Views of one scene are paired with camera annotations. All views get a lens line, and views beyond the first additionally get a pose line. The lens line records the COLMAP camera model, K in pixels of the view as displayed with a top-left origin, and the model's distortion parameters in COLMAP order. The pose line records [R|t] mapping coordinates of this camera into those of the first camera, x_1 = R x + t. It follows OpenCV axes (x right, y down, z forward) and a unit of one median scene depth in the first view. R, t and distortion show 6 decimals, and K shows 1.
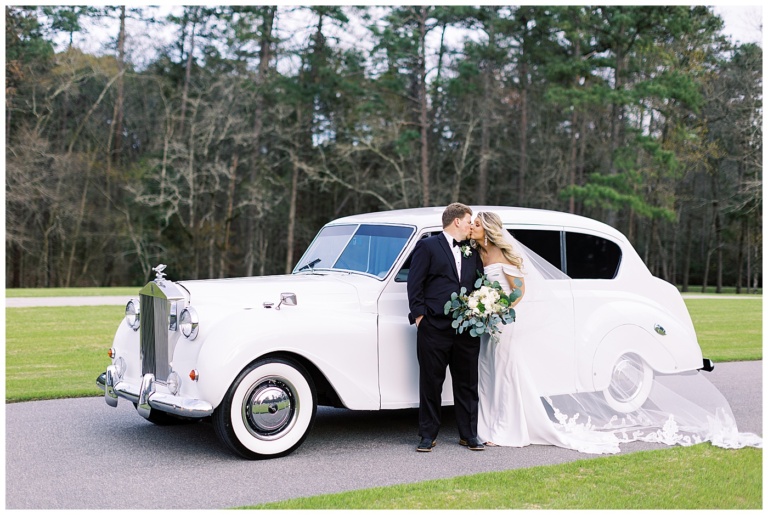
lens RADIAL K [[1129.9, 0, 384.0], [0, 1129.9, 257.5], [0, 0, 1]] dist [0.023579, -0.087770]
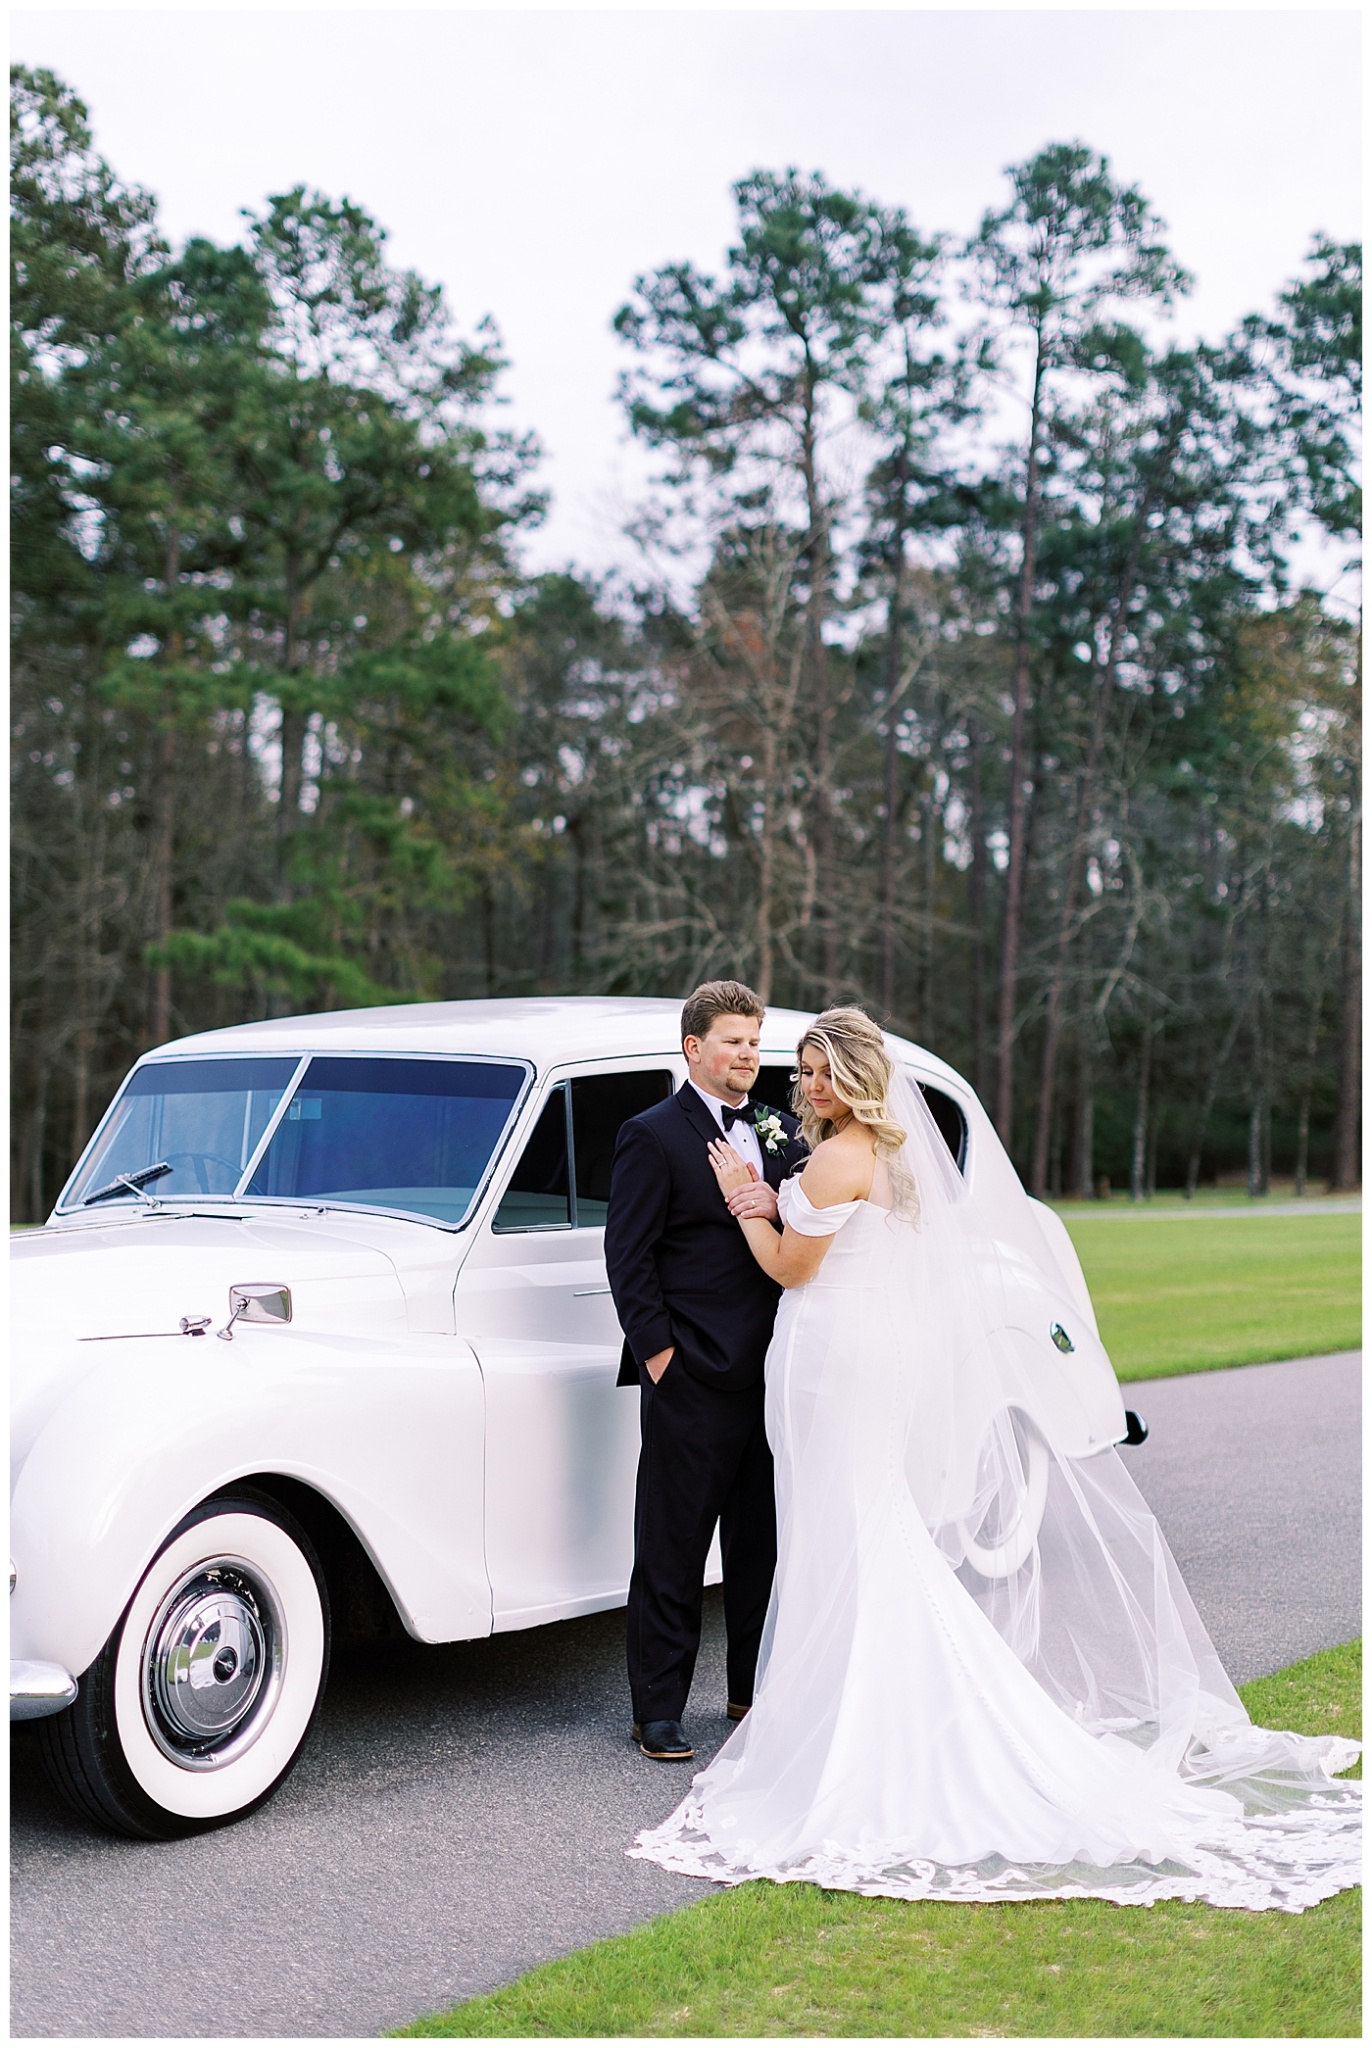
lens RADIAL K [[3013.1, 0, 549.2], [0, 3013.1, 1022.9], [0, 0, 1]] dist [0.023579, -0.087770]
pose [[0.928109, -0.007831, 0.372225, -0.252864], [0.019857, 0.999397, -0.028486, -0.012066], [-0.371777, 0.033830, 0.927705, 0.159897]]
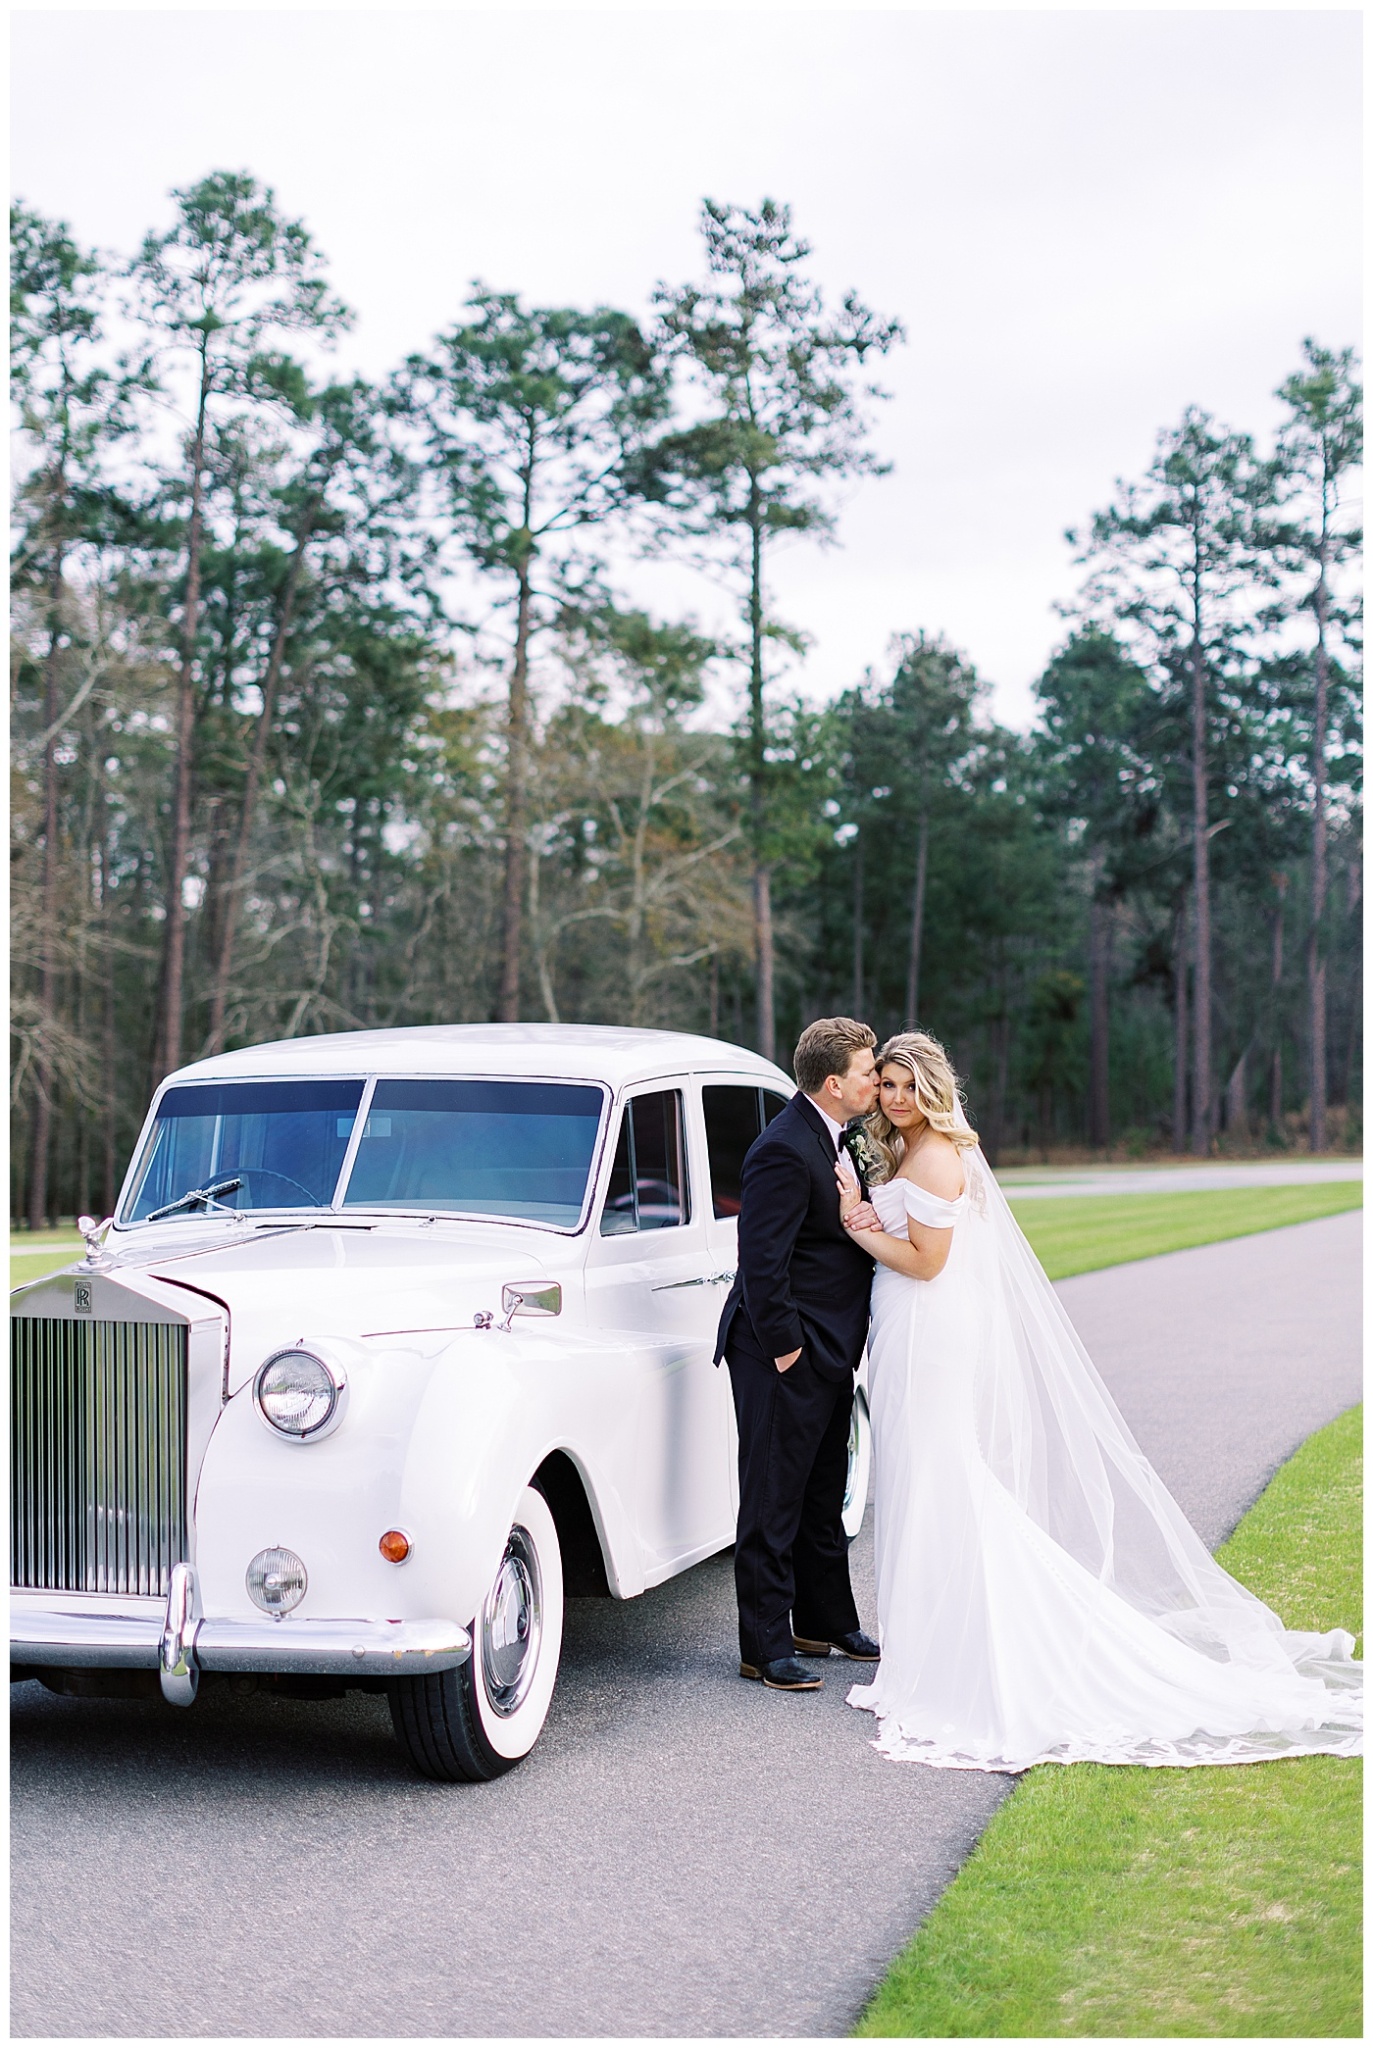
lens RADIAL K [[3055.4, 0, 686.5], [0, 3055.4, 1024.0], [0, 0, 1]] dist [-0.003709, -0.146258]
pose [[0.745422, -0.007235, 0.666553, -0.533469], [0.032967, 0.999118, -0.026023, -0.017010], [-0.665777, 0.041372, 0.745003, 0.212779]]
